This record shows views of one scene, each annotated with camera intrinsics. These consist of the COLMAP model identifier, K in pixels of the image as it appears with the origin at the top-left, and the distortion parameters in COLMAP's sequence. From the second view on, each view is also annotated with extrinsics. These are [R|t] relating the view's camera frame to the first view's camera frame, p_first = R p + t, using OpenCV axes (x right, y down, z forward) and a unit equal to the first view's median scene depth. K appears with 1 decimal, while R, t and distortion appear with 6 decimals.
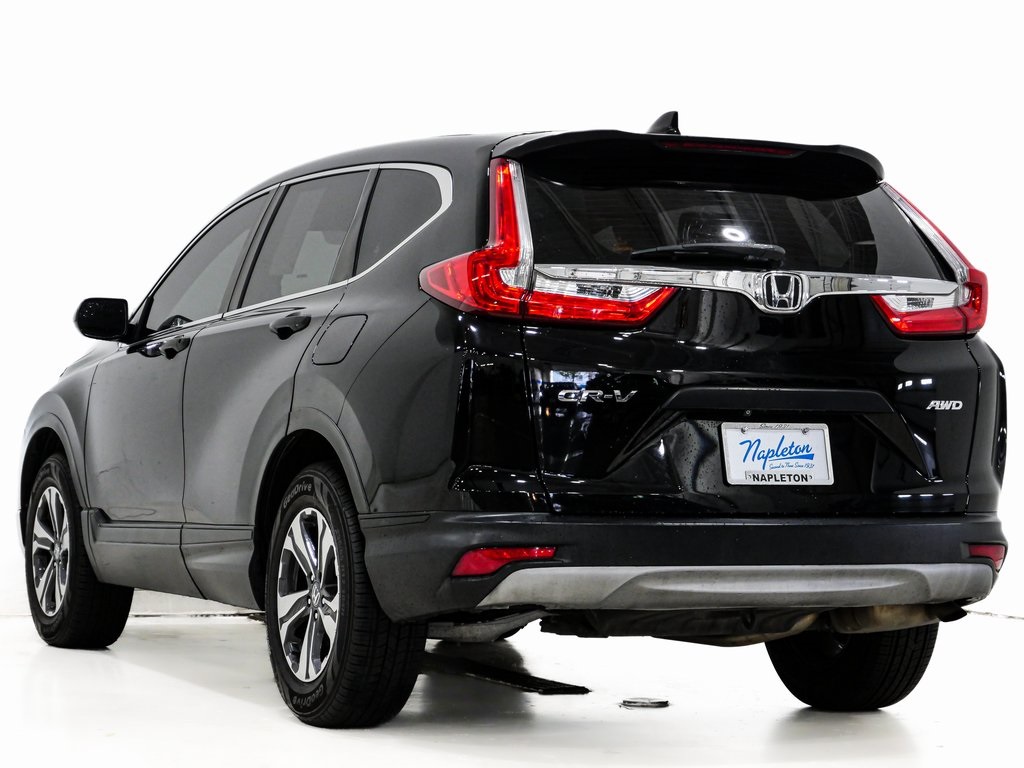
lens RADIAL K [[2521.2, 0, 511.7], [0, 2521.2, 382.5], [0, 0, 1]] dist [-0.011802, -0.957791]
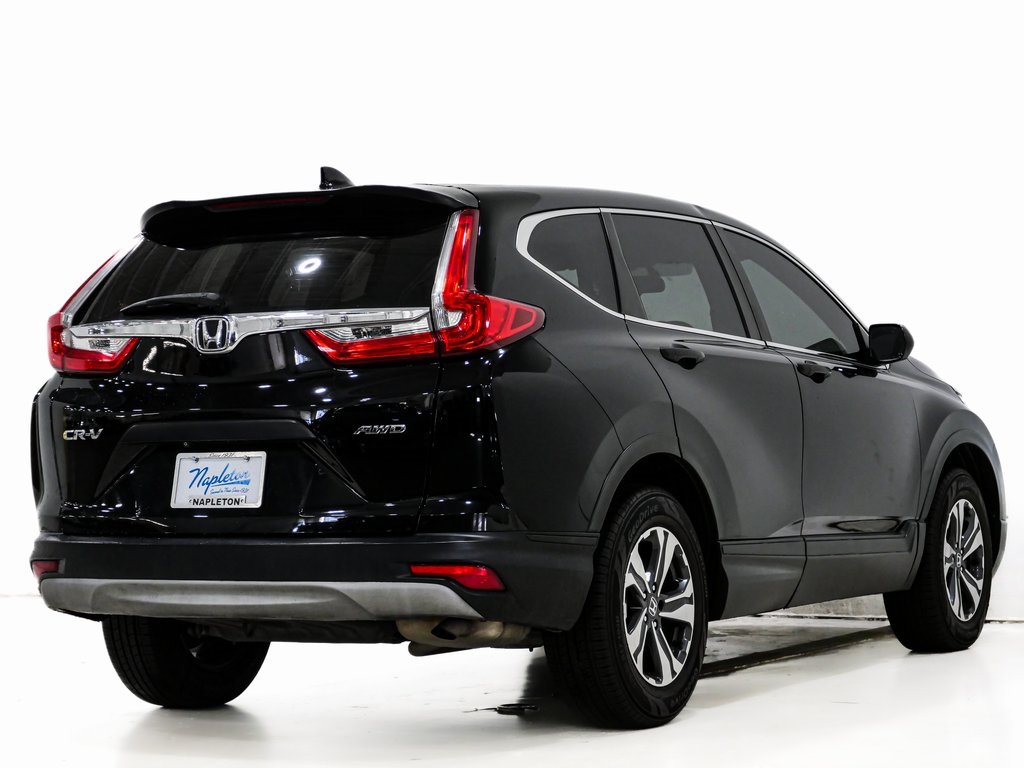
lens RADIAL K [[2505.2, 0, 513.2], [0, 2505.2, 385.9], [0, 0, 1]] dist [0.016927, -0.137494]
pose [[0.590825, -0.042158, -0.805698, 1.074440], [0.044775, 0.998808, -0.019429, 0.014102], [0.805556, -0.024596, 0.592008, 0.451512]]
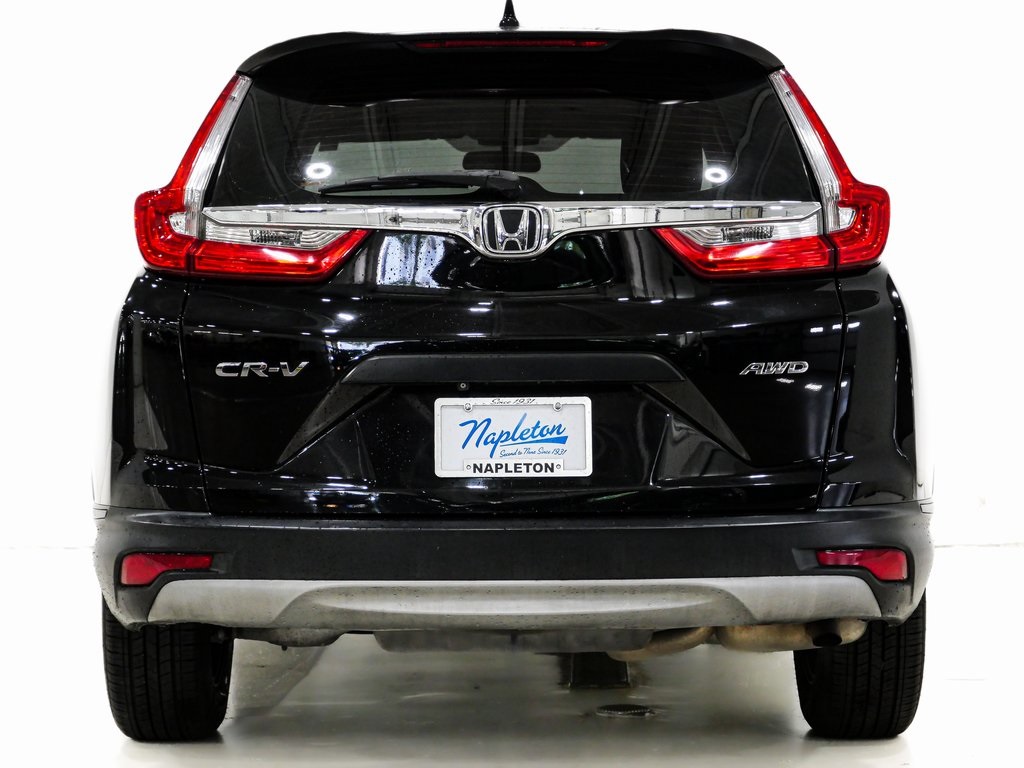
lens RADIAL K [[2505.2, 0, 513.2], [0, 2505.2, 385.9], [0, 0, 1]] dist [0.016927, -0.137494]
pose [[0.912088, -0.002254, -0.409989, 0.425025], [0.027478, 0.998073, 0.055642, -0.030927], [0.409074, -0.062016, 0.910392, 0.291693]]
